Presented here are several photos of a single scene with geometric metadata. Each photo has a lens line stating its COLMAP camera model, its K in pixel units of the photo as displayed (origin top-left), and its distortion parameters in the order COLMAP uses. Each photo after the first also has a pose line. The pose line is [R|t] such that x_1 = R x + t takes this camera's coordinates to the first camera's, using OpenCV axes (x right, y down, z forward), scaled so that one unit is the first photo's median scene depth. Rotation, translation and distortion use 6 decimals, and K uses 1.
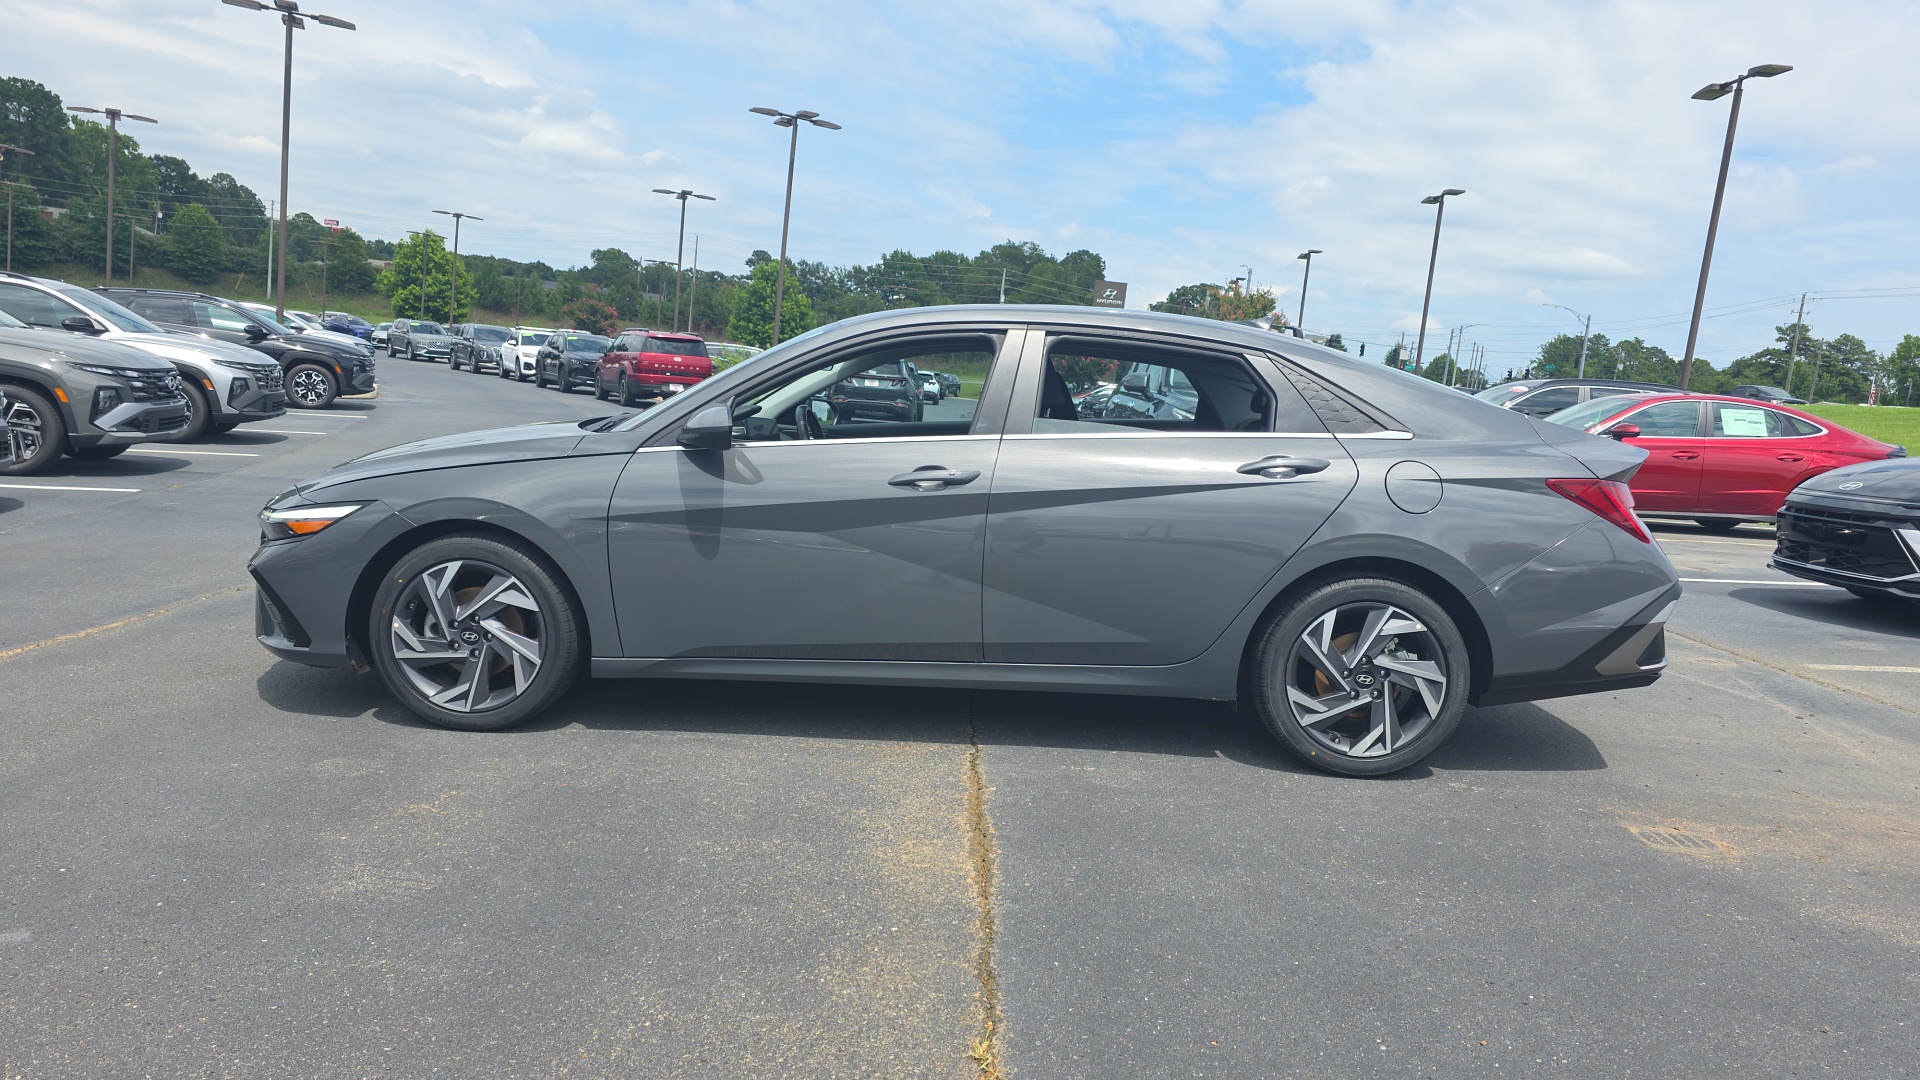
lens RADIAL K [[1280.1, 0, 920.8], [0, 1280.1, 562.3], [0, 0, 1]] dist [0.061945, -0.063758]
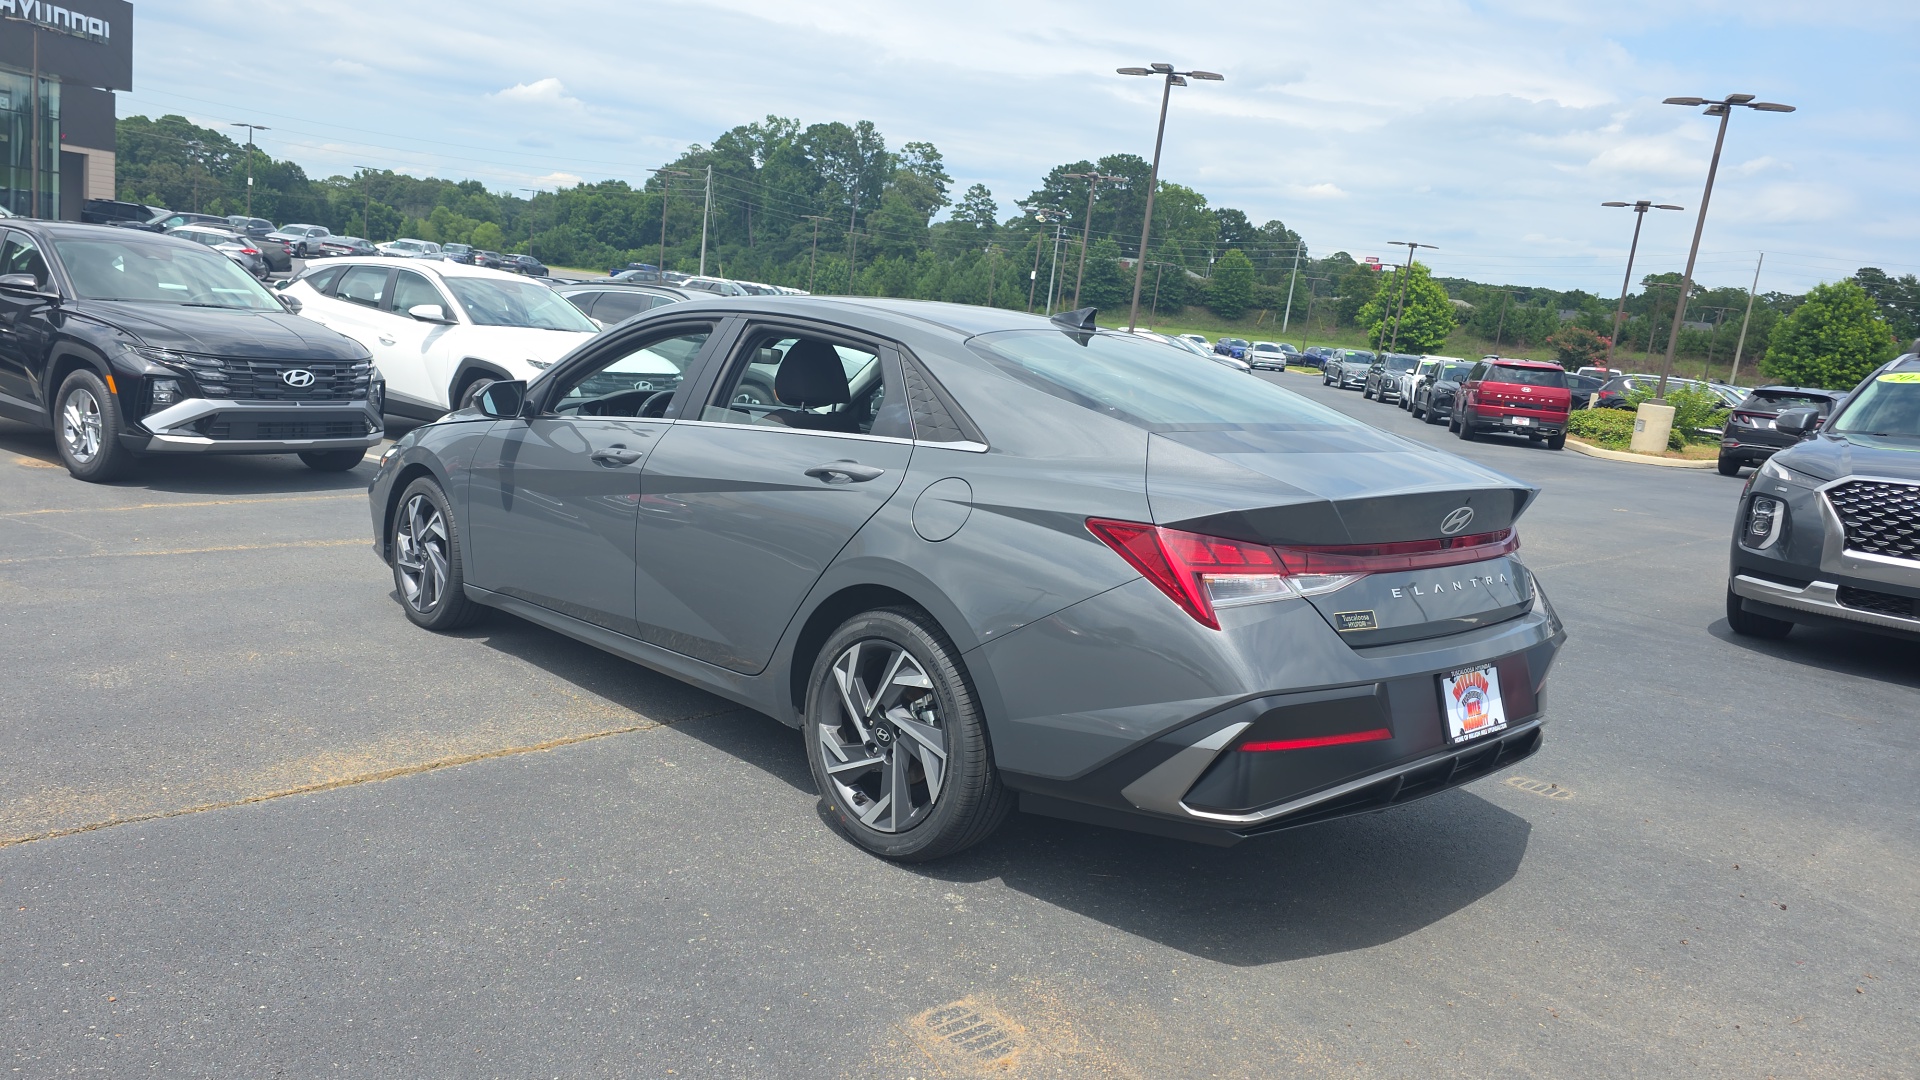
lens RADIAL K [[1305.3, 0, 960.0], [0, 1305.3, 540.0], [0, 0, 1]] dist [0.057473, -0.067060]
pose [[0.699330, 0.109082, -0.706427, 0.951051], [-0.142135, 0.989773, 0.012127, -0.049271], [0.700525, 0.091927, 0.707682, 0.430855]]
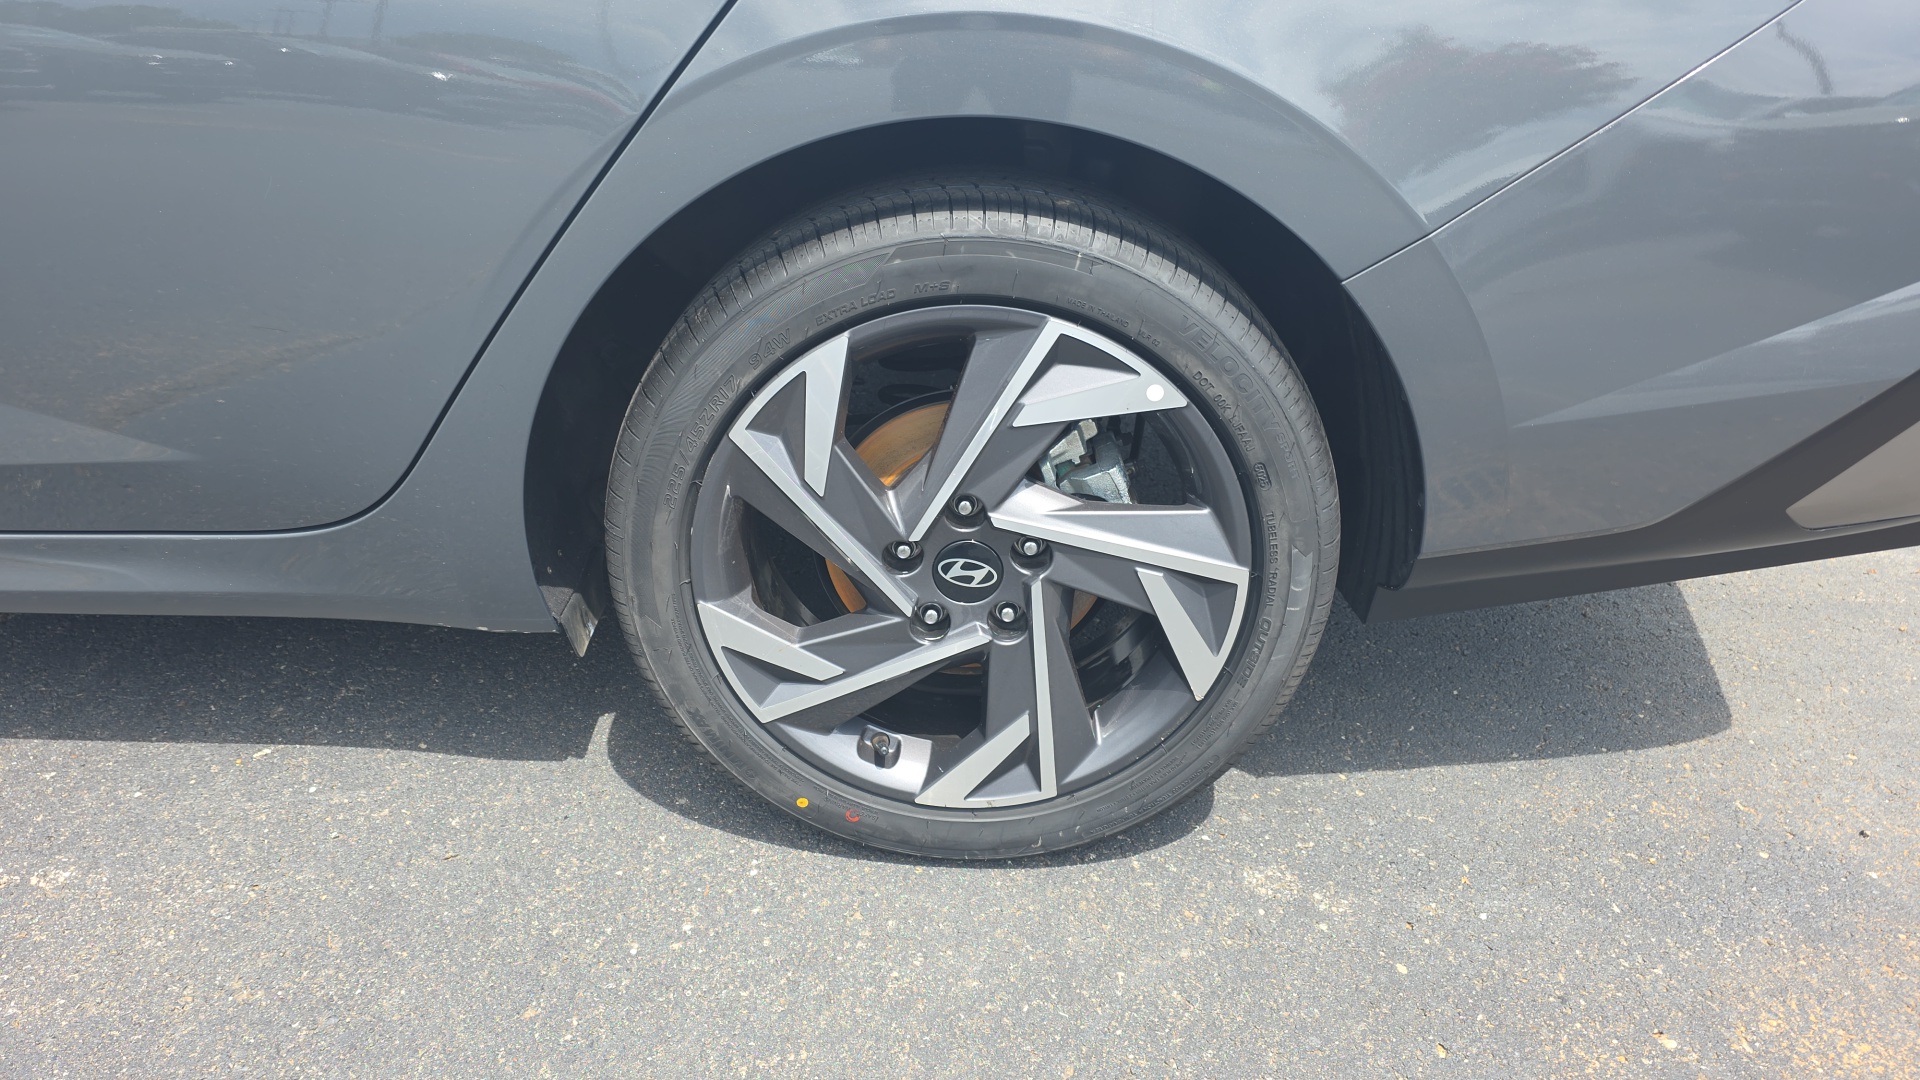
lens RADIAL K [[1262.9, 0, 928.5], [0, 1262.9, 536.3], [0, 0, 1]] dist [0.072248, -0.062444]
pose [[0.999876, -0.012737, -0.009249, 0.337345], [0.014998, 0.949290, 0.314043, -0.004535], [0.004780, -0.314143, 0.949364, 0.735145]]
